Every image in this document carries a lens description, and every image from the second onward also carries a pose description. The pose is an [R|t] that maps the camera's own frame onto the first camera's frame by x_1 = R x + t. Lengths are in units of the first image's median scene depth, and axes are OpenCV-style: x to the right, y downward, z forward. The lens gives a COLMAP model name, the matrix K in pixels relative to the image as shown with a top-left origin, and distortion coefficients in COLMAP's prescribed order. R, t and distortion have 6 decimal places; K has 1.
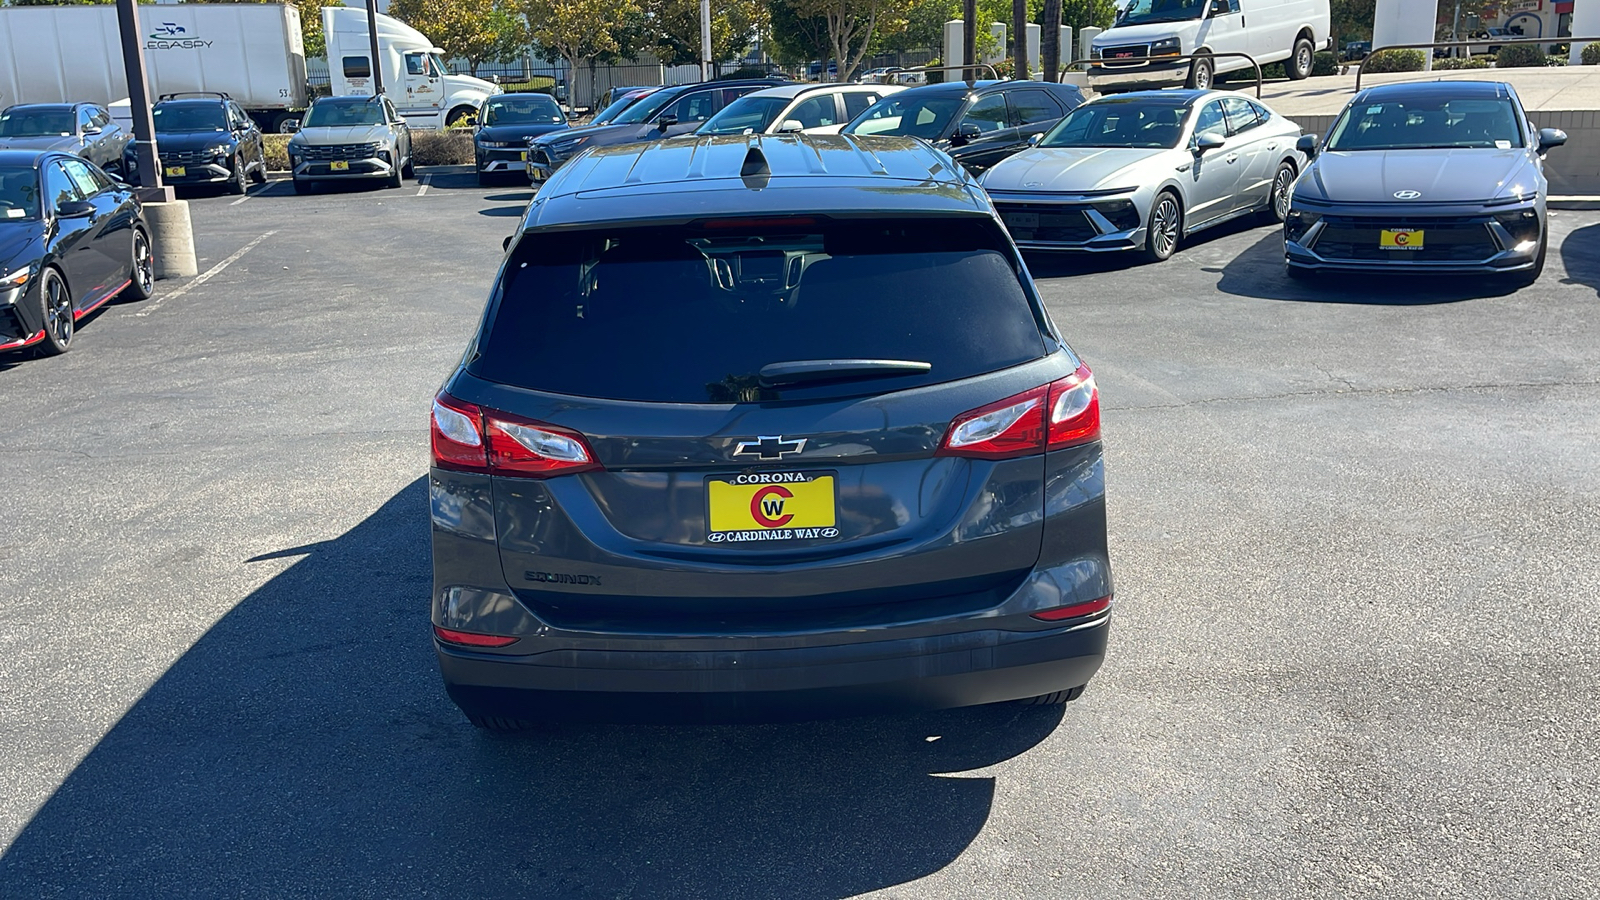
lens RADIAL K [[1429.5, 0, 800.0], [0, 1429.5, 450.0], [0, 0, 1]] dist [0.043769, -0.036283]
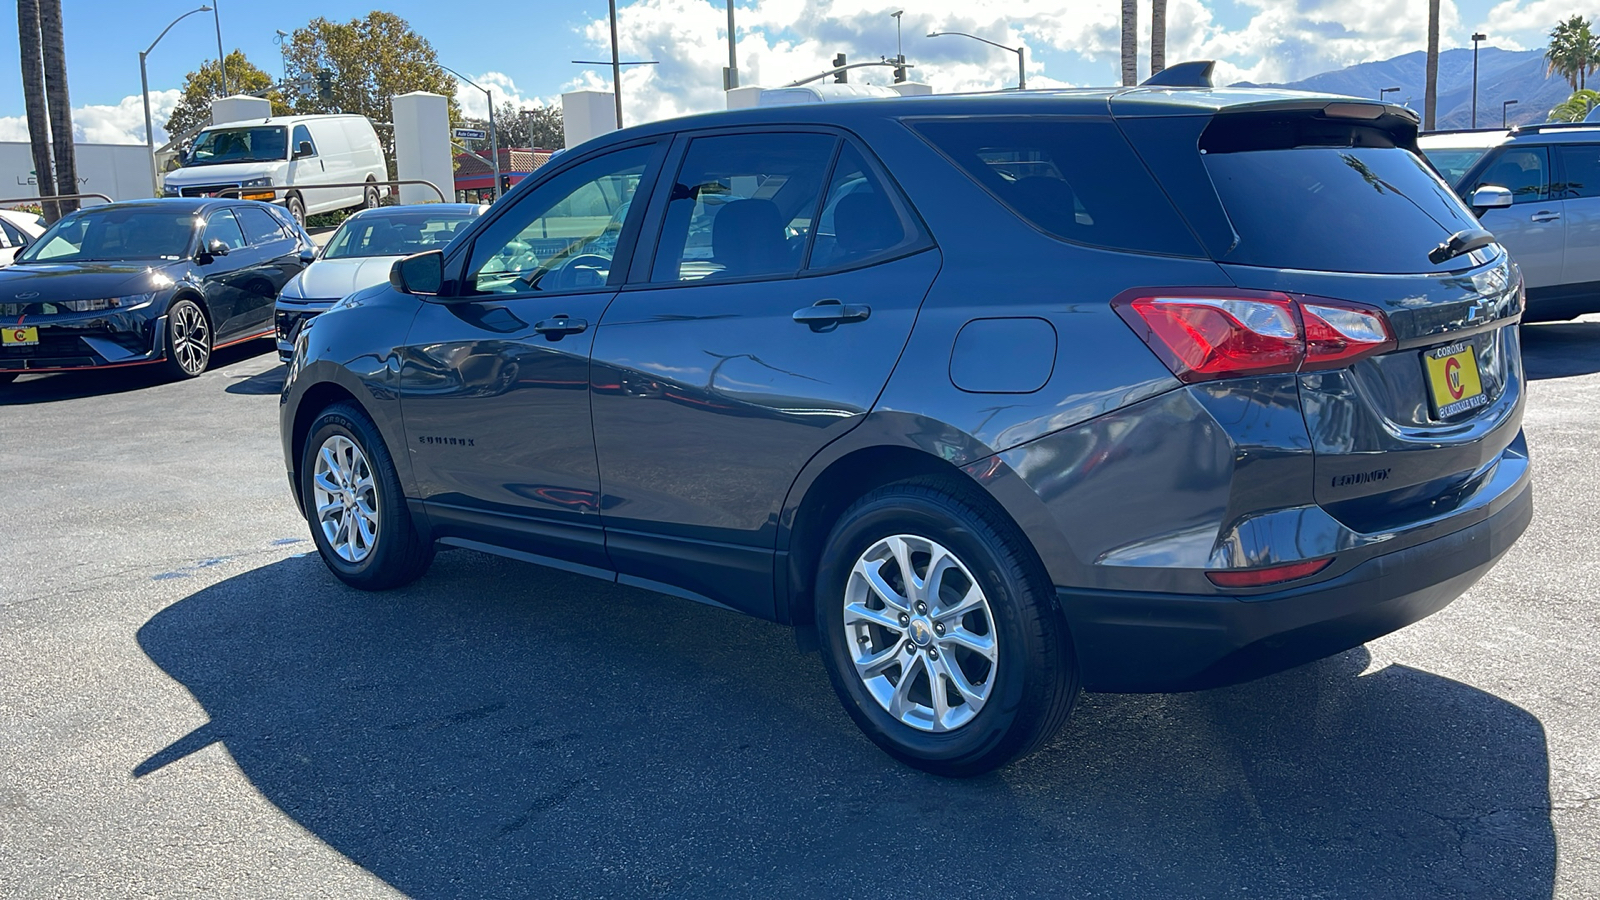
lens RADIAL K [[1434.8, 0, 789.0], [0, 1434.8, 433.4], [0, 0, 1]] dist [0.035906, -0.021790]
pose [[0.702834, -0.097164, 0.704687, -0.284652], [0.196459, 0.978612, -0.061009, 0.012647], [-0.683687, 0.181321, 0.706891, 0.163161]]
